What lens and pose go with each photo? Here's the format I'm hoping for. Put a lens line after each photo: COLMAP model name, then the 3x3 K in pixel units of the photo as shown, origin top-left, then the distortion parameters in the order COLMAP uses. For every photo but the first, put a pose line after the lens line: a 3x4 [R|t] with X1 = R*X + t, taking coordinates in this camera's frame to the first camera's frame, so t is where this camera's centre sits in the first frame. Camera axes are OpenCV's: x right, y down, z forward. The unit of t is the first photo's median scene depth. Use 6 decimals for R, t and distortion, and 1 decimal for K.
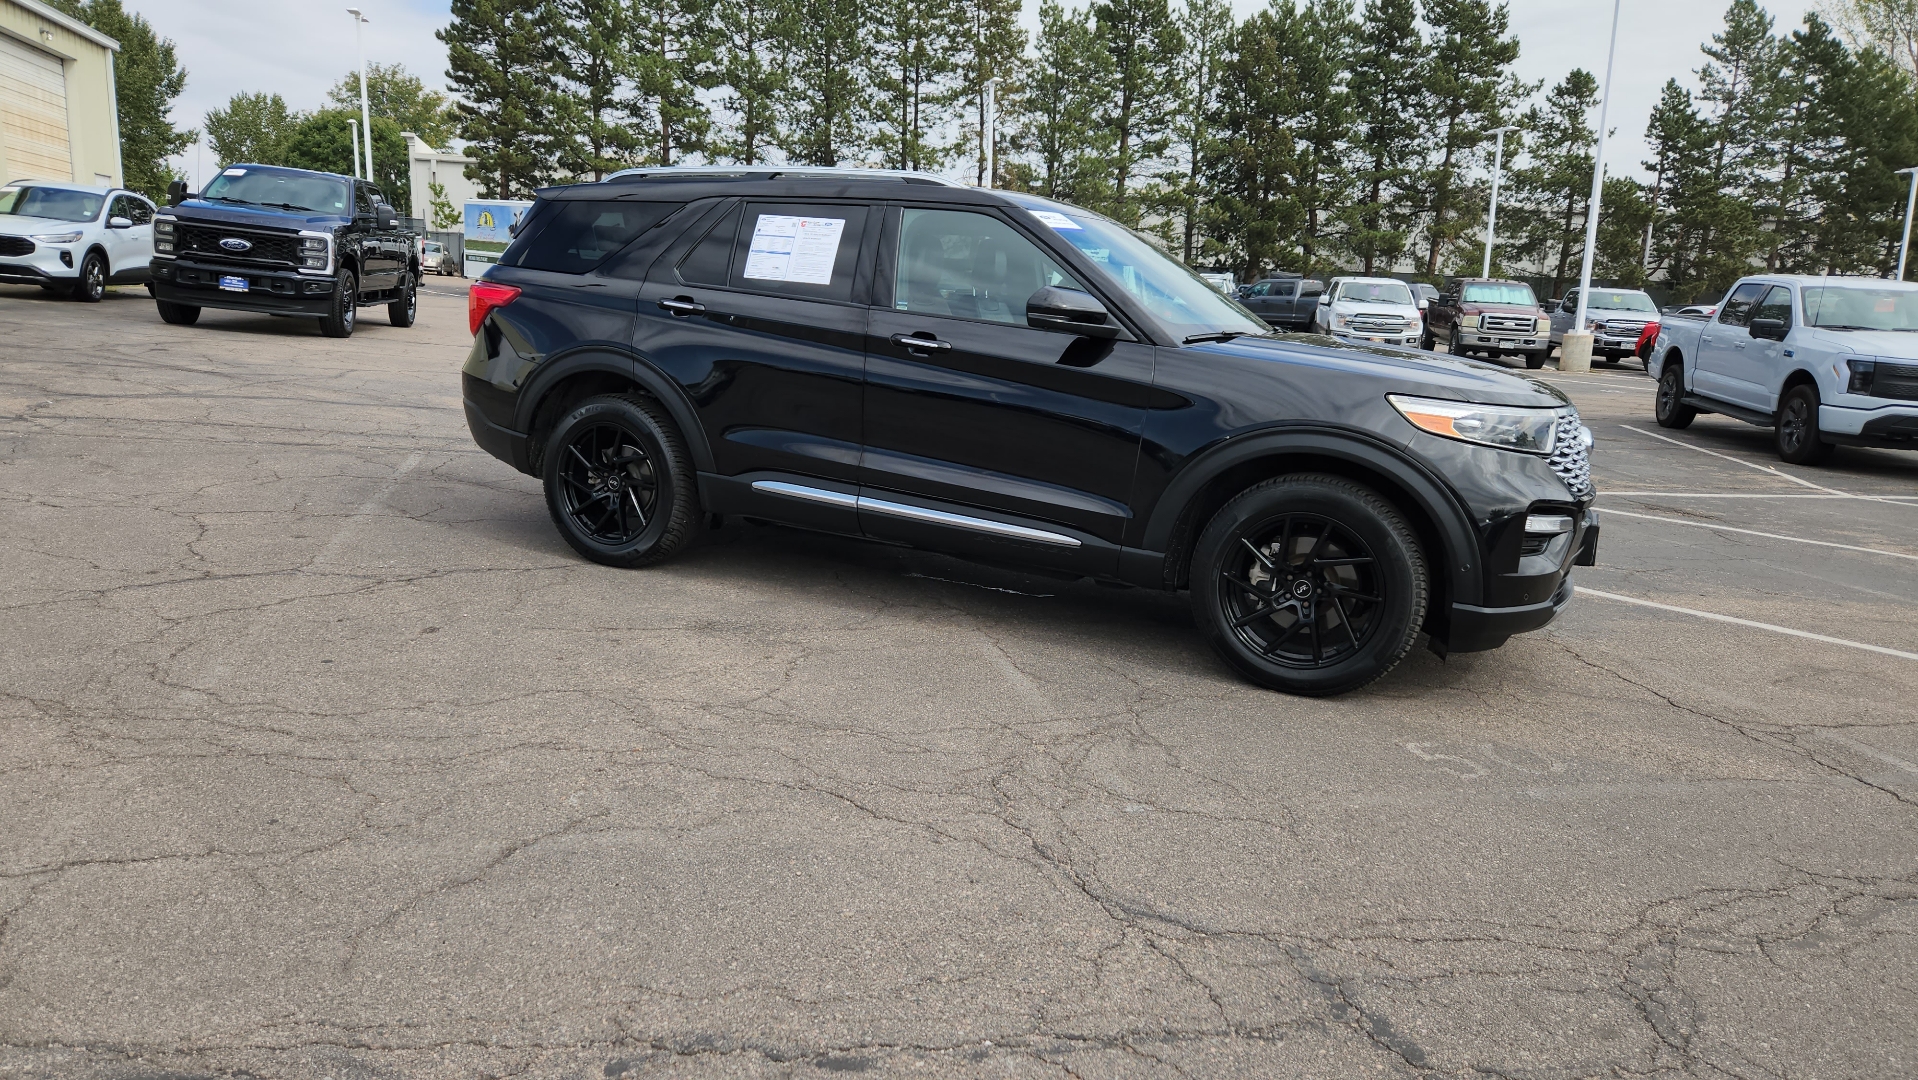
lens RADIAL K [[1278.7, 0, 933.9], [0, 1278.7, 547.4], [0, 0, 1]] dist [0.073732, -0.056701]
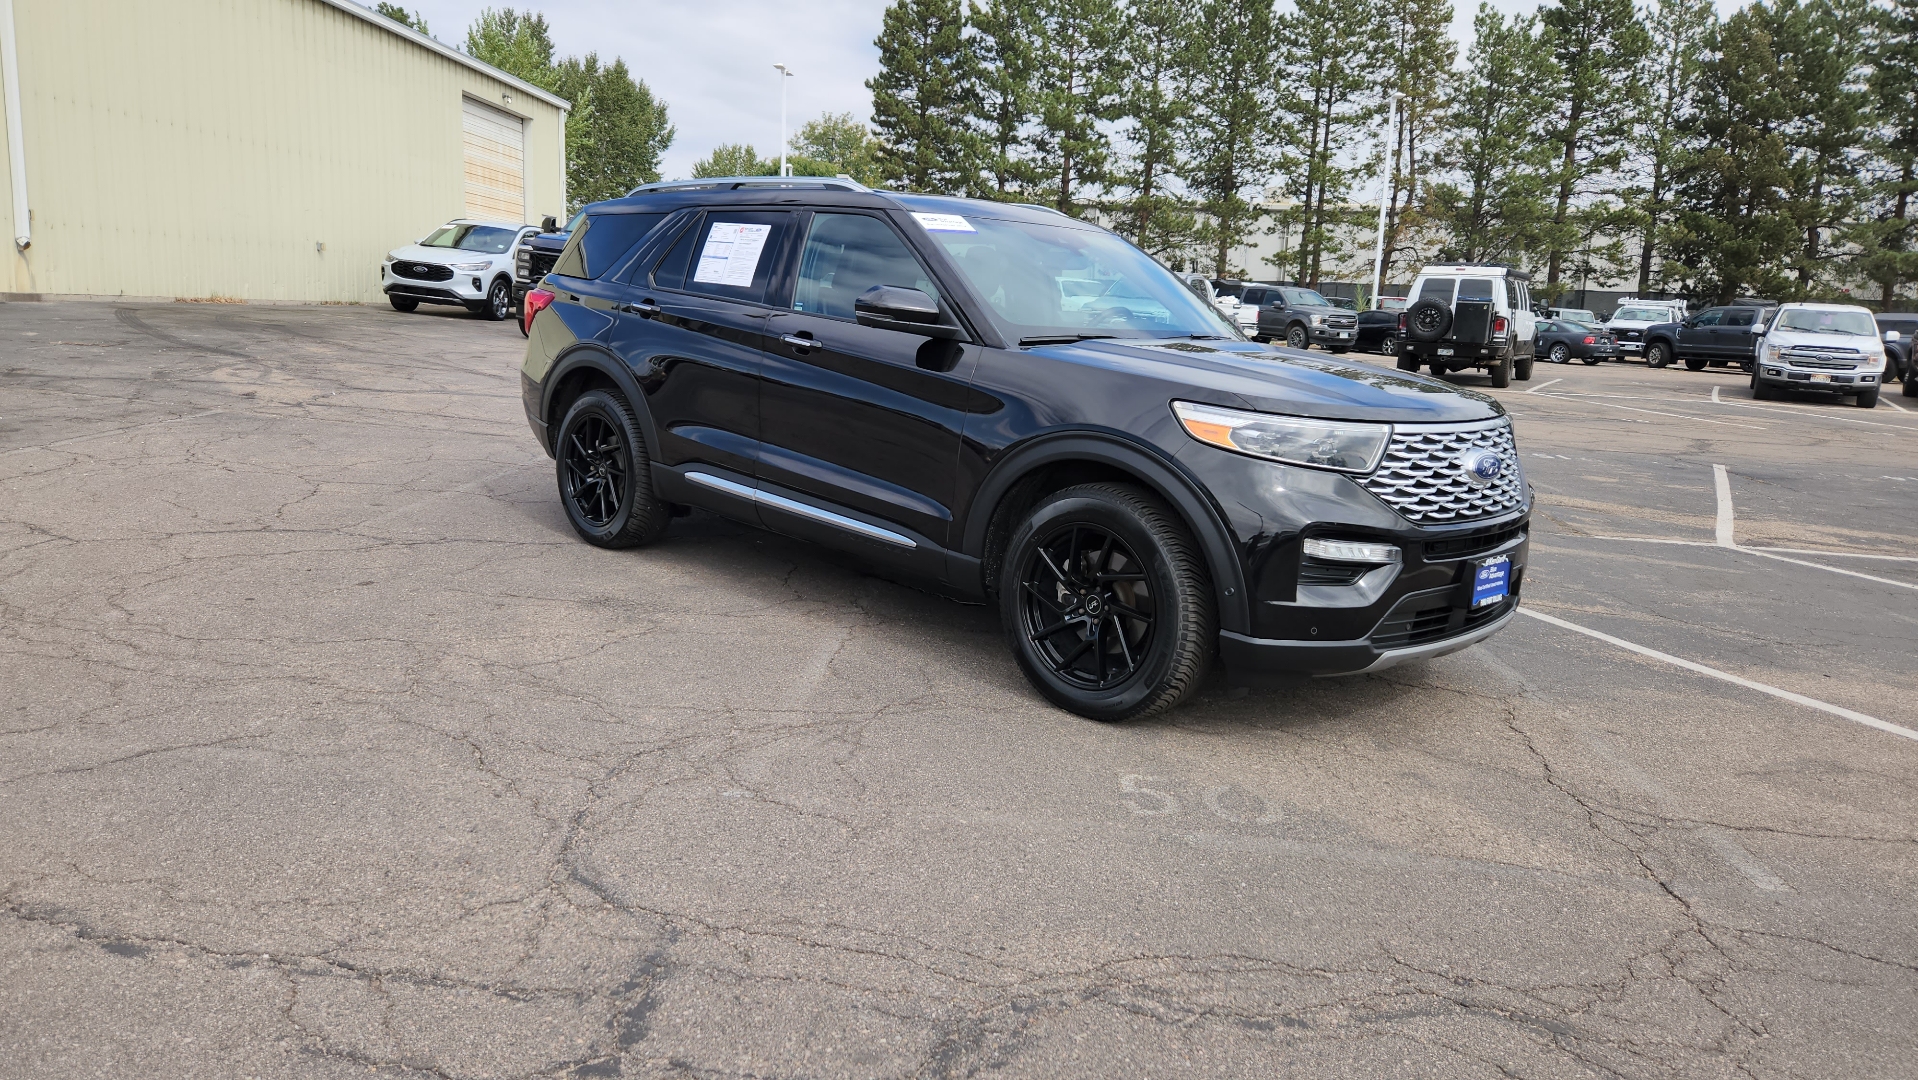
lens RADIAL K [[1278.7, 0, 933.9], [0, 1278.7, 547.4], [0, 0, 1]] dist [0.073732, -0.056701]
pose [[0.947234, 0.064254, -0.314037, 0.031777], [-0.071306, 0.997394, -0.011008, 0.000623], [0.312511, 0.032820, 0.949347, 0.004778]]
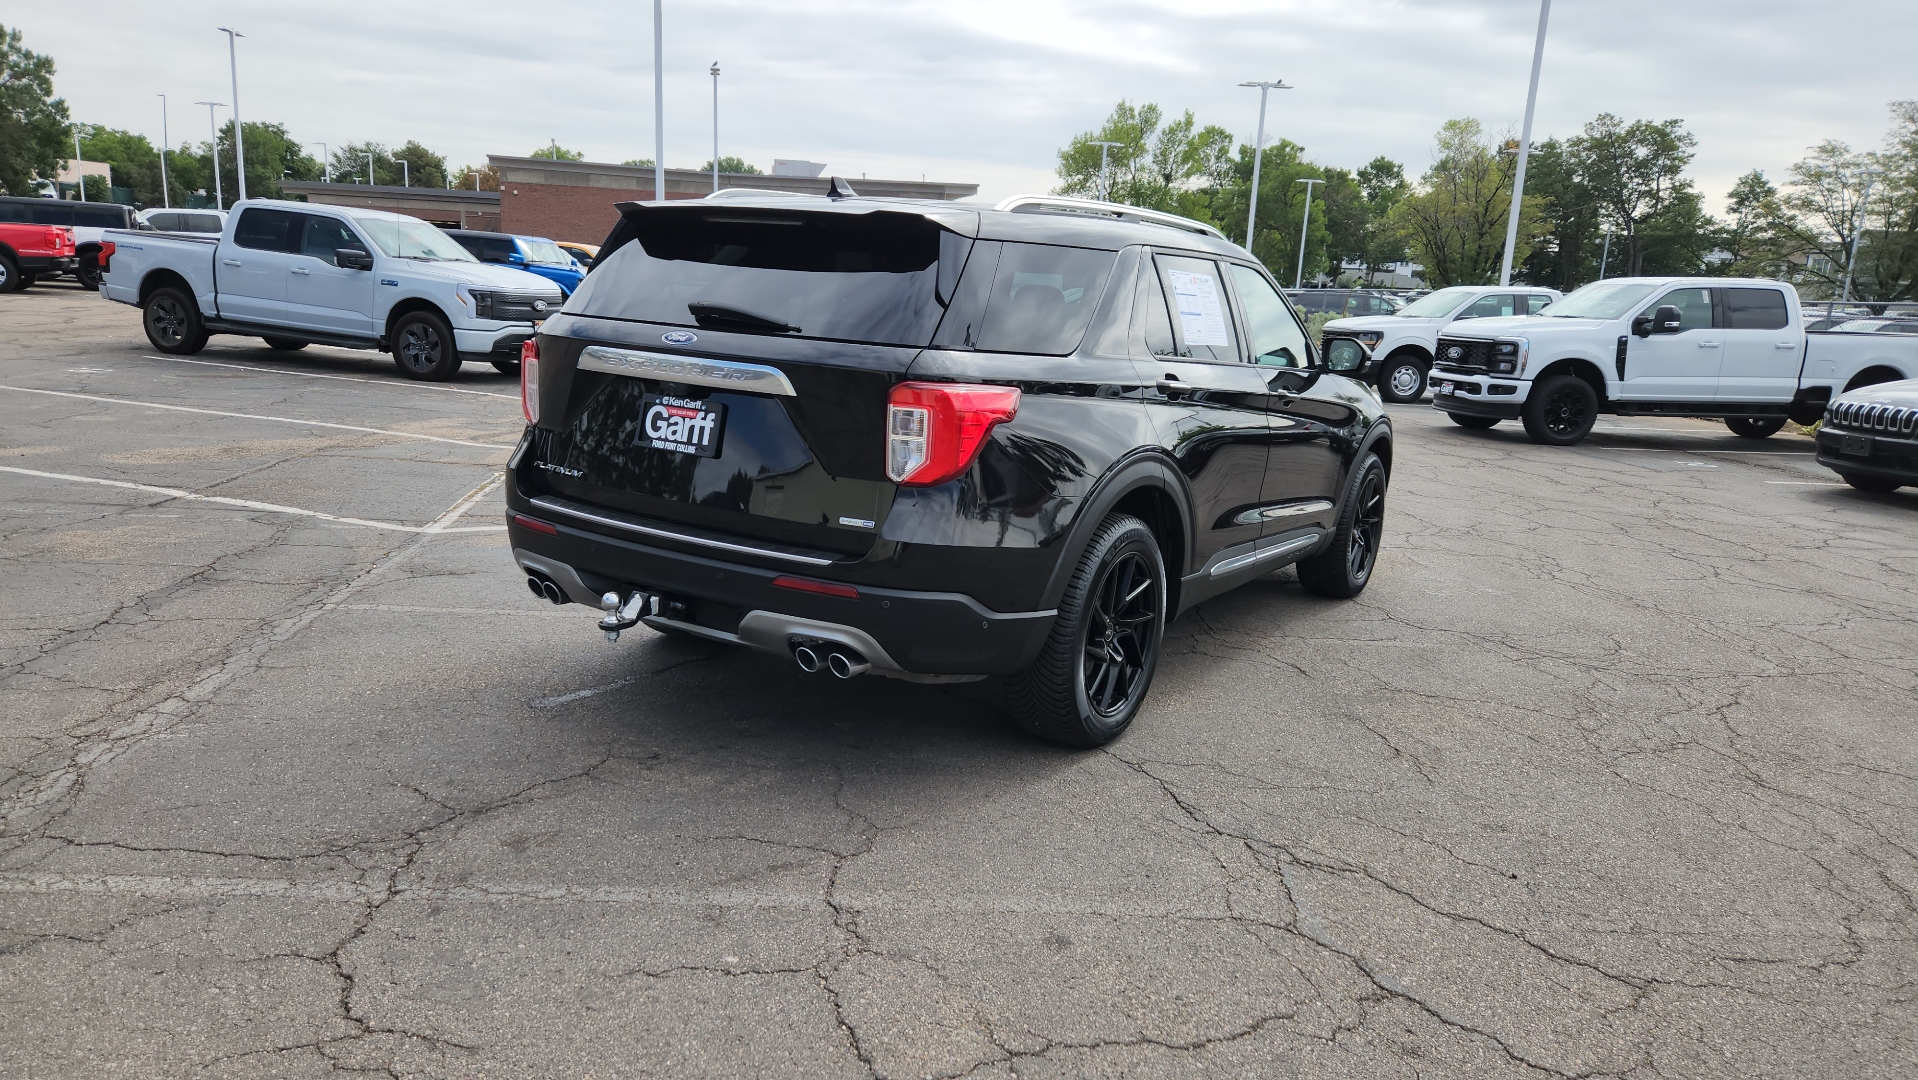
lens RADIAL K [[1278.7, 0, 933.9], [0, 1278.7, 547.4], [0, 0, 1]] dist [0.073732, -0.056701]
pose [[0.122347, -0.245580, 0.961625, -0.082331], [0.145871, 0.962831, 0.227329, -0.024020], [-0.981709, 0.112461, 0.153622, 0.084204]]
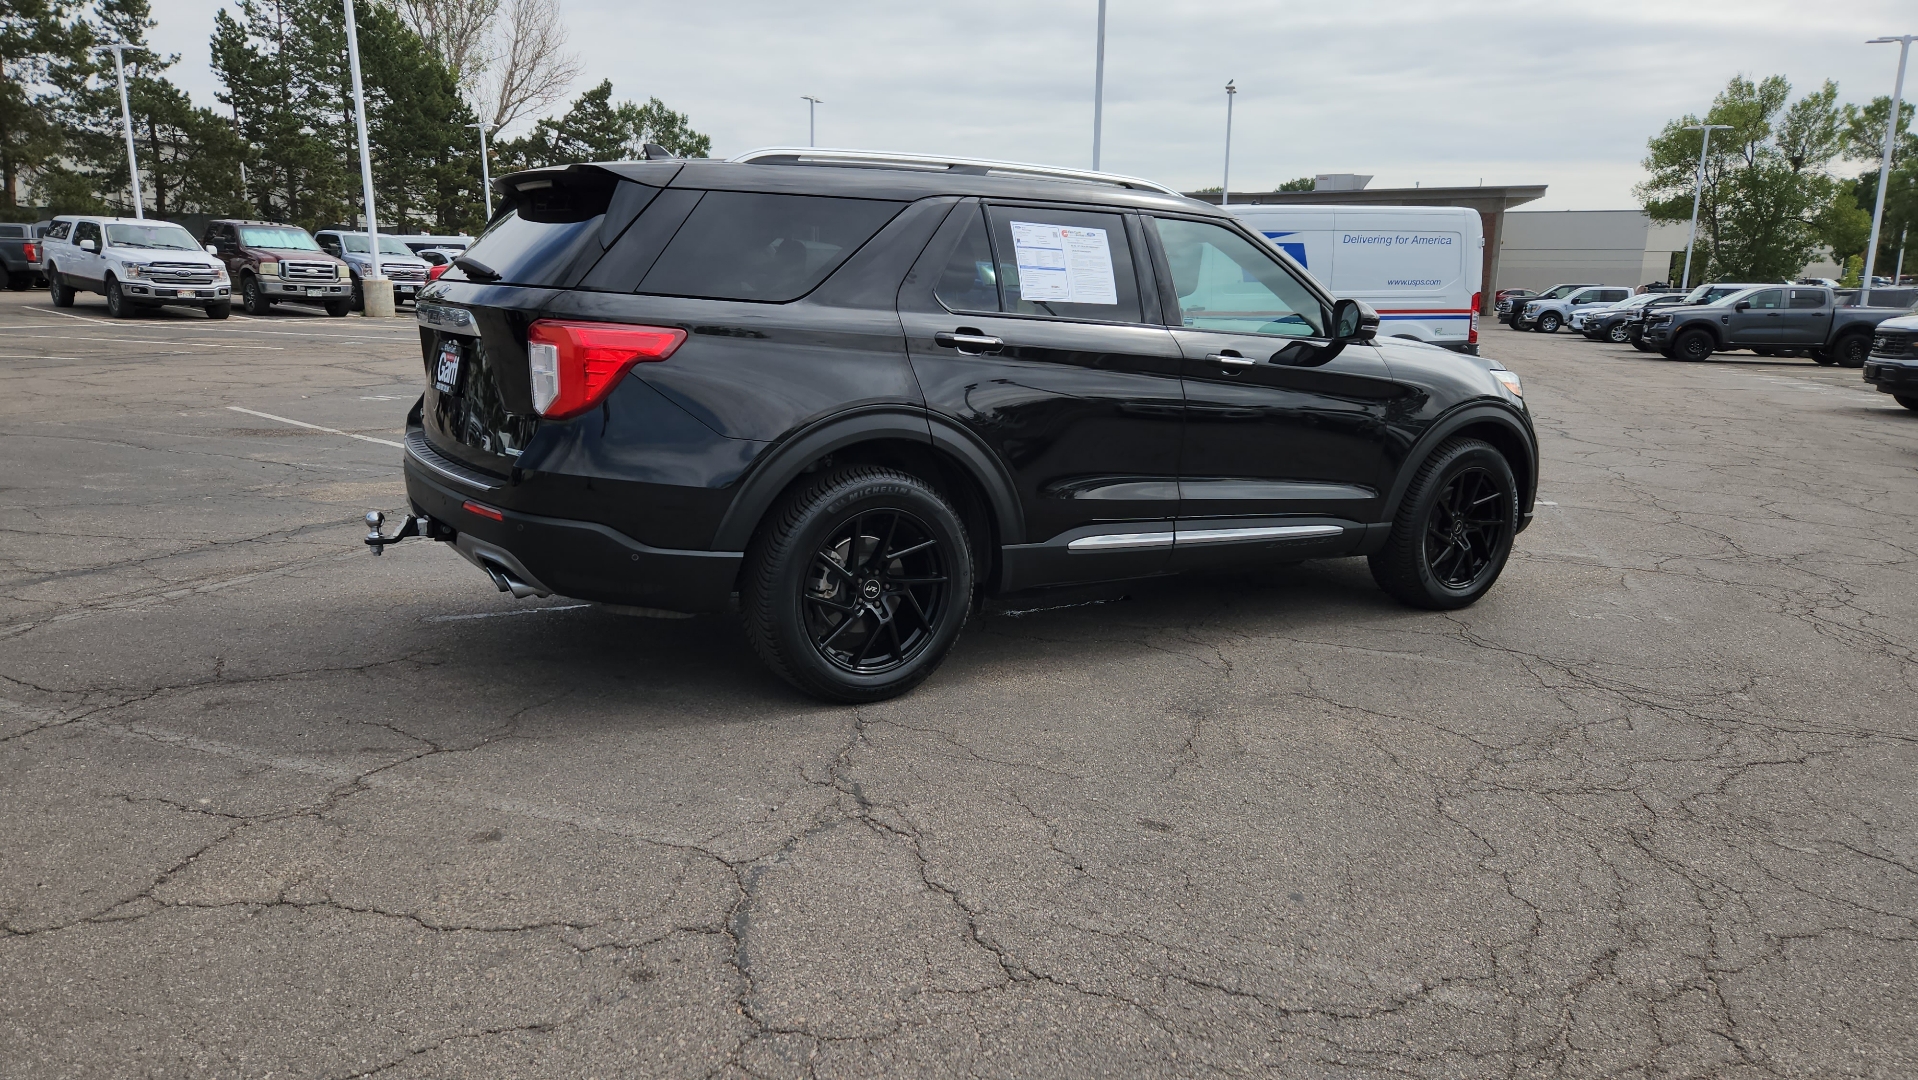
lens RADIAL K [[1277.4, 0, 937.5], [0, 1277.4, 554.6], [0, 0, 1]] dist [0.074685, -0.061579]
pose [[0.517932, -0.213520, 0.828345, -0.070887], [0.167152, 0.974942, 0.146794, -0.014560], [-0.838932, 0.062430, 0.540644, 0.049598]]
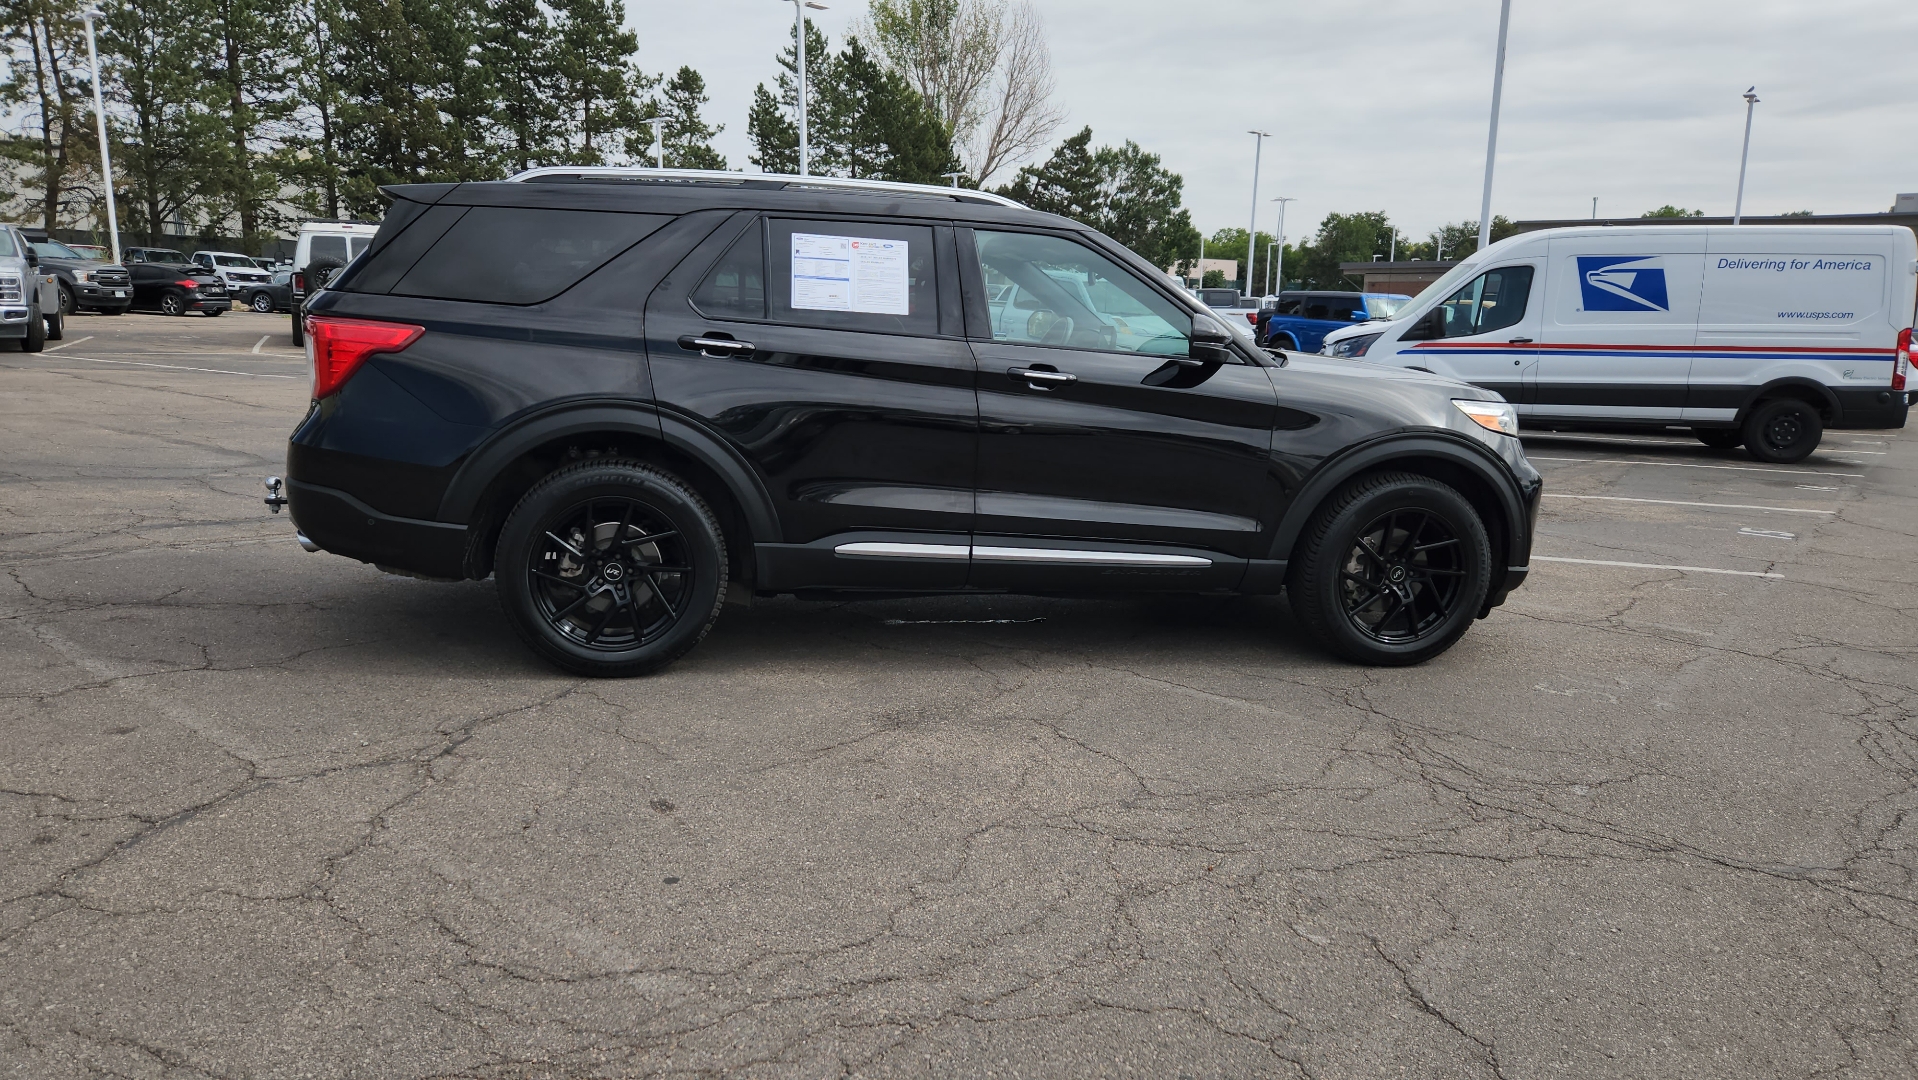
lens RADIAL K [[1277.4, 0, 937.5], [0, 1277.4, 554.6], [0, 0, 1]] dist [0.074685, -0.061579]
pose [[0.791096, -0.140830, 0.595260, -0.047890], [0.127312, 0.989733, 0.064961, -0.007451], [-0.598297, 0.024394, 0.800903, 0.022023]]
